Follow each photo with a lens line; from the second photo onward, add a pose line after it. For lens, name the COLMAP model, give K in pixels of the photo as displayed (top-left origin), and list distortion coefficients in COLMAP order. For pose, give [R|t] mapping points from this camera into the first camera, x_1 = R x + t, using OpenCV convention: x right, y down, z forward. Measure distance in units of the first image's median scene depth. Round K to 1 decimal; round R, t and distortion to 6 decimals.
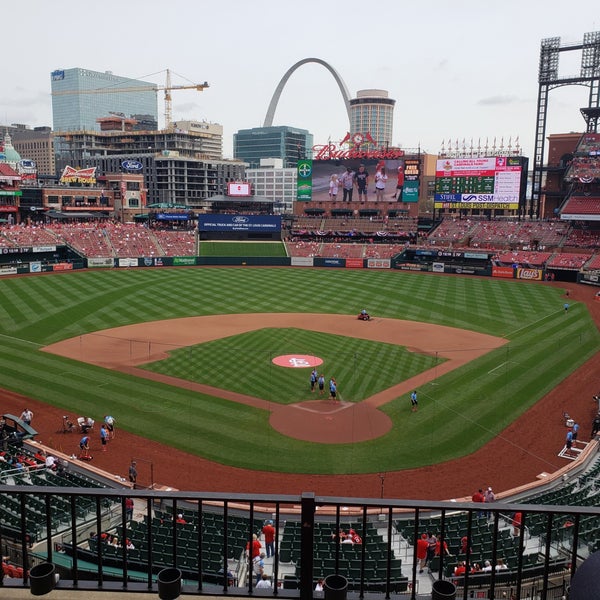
lens RADIAL K [[608.4, 0, 304.8], [0, 608.4, 303.5], [0, 0, 1]] dist [0.013663, 0.000000]
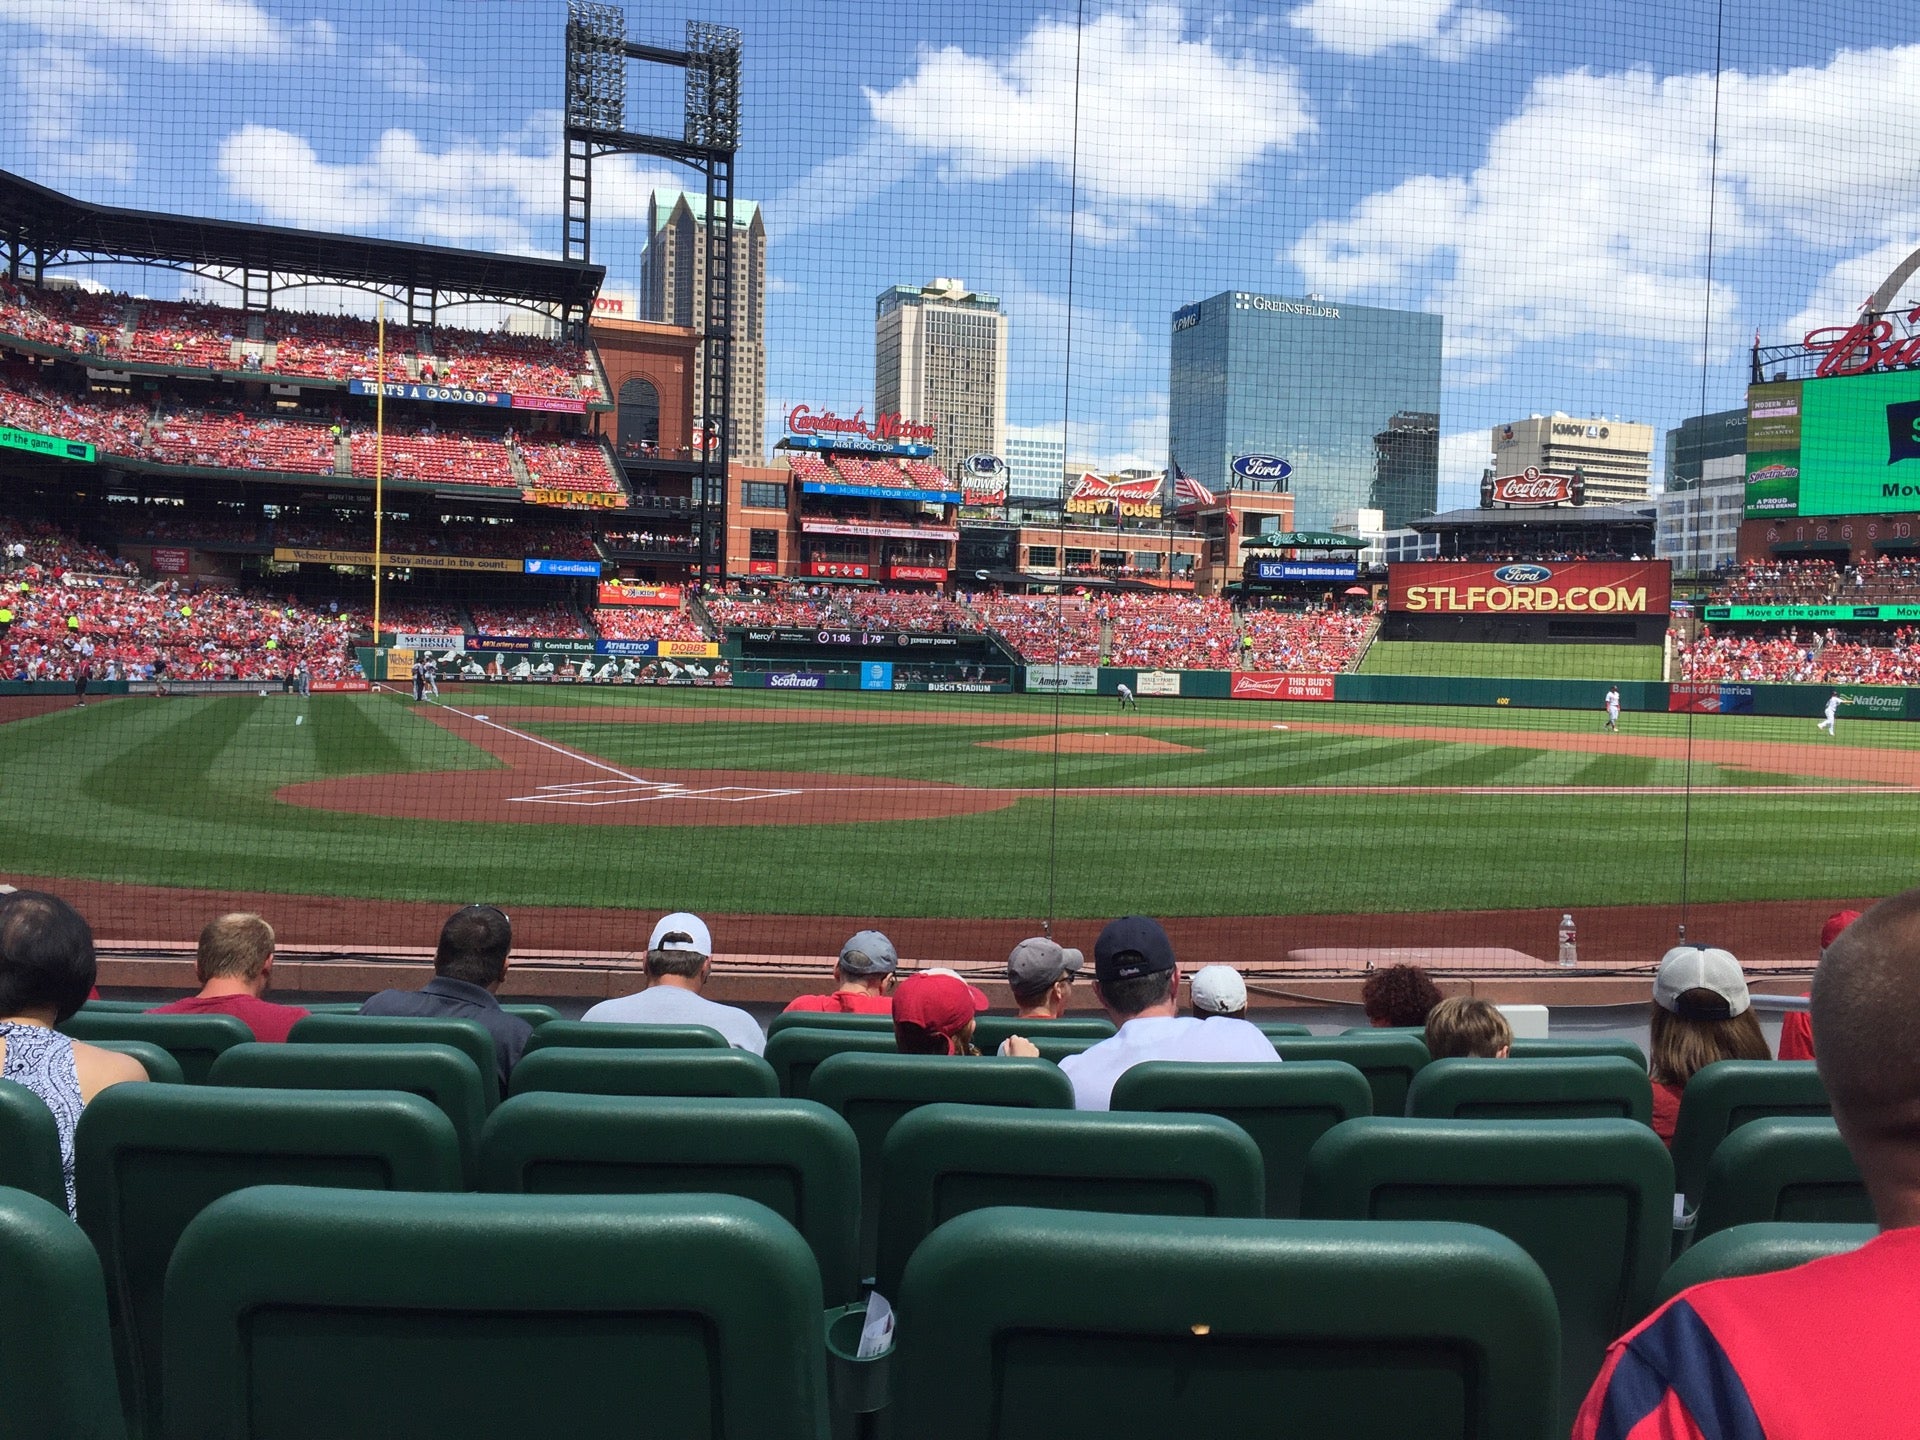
lens RADIAL K [[1630.8, 0, 972.2], [0, 1630.8, 650.7], [0, 0, 1]] dist [0.055166, -0.001783]
pose [[0.850888, 0.001291, -0.525345, 0.092711], [-0.098288, 0.982731, -0.156779, 0.056466], [0.516070, 0.185036, 0.836321, 0.163918]]
